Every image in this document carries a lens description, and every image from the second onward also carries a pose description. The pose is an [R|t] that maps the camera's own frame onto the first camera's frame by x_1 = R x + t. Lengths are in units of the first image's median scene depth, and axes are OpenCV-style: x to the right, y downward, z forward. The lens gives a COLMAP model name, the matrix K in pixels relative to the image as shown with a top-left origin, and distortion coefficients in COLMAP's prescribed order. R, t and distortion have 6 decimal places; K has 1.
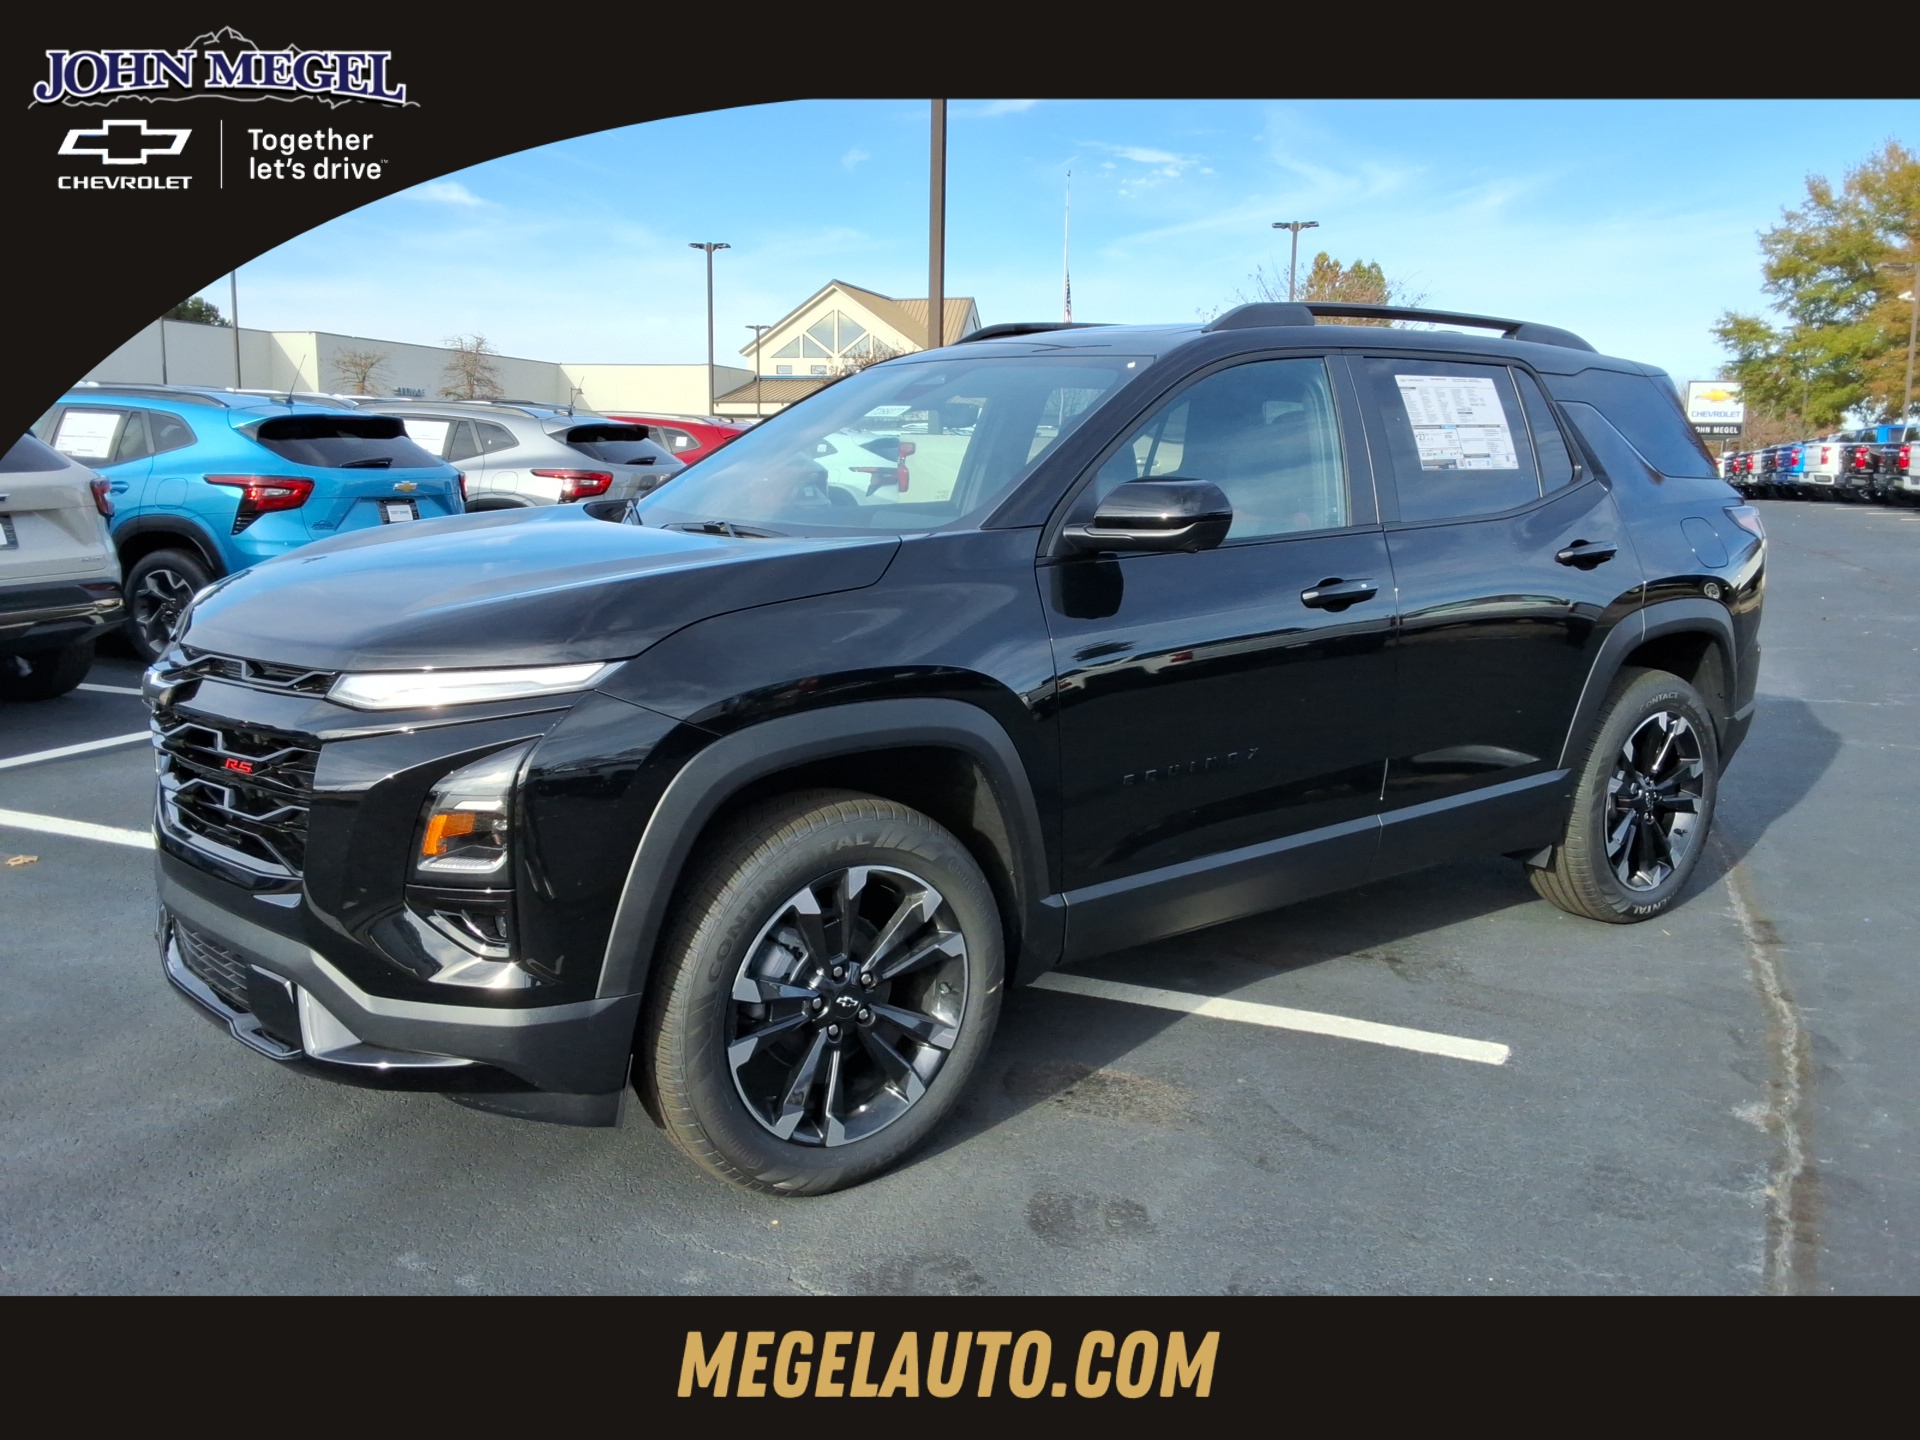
lens RADIAL K [[1545.9, 0, 963.2], [0, 1545.9, 709.5], [0, 0, 1]] dist [0.081189, -0.120222]
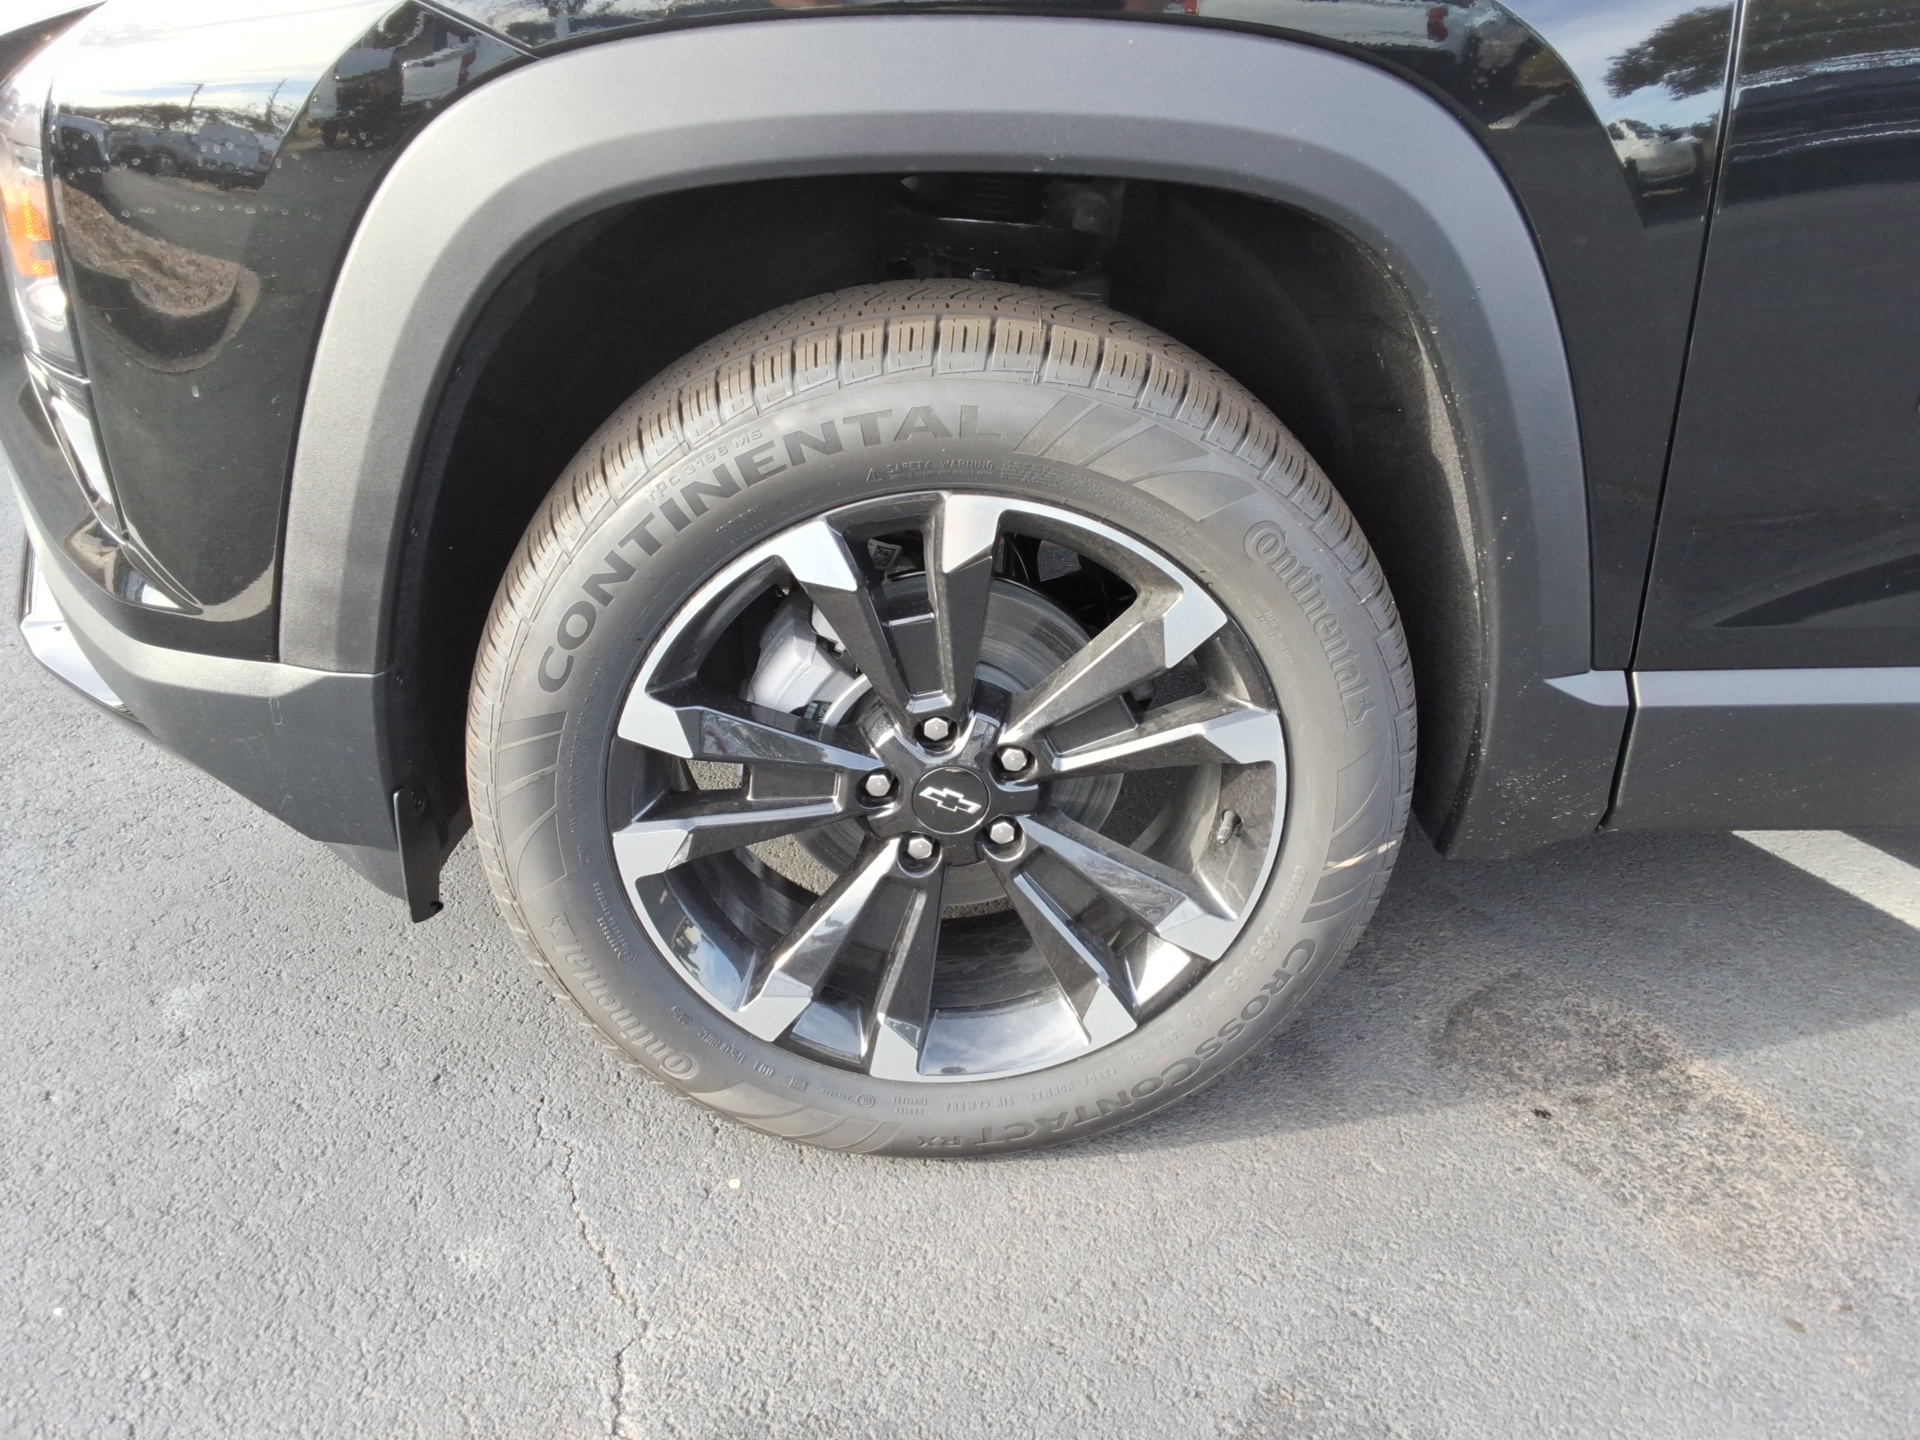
lens RADIAL K [[1545.9, 0, 956.3], [0, 1545.9, 721.8], [0, 0, 1]] dist [0.081189, -0.120222]
pose [[0.819437, 0.278943, -0.500713, 0.134805], [-0.121750, 0.938361, 0.323505, 0.030031], [0.560089, -0.204130, 0.802890, 0.665460]]
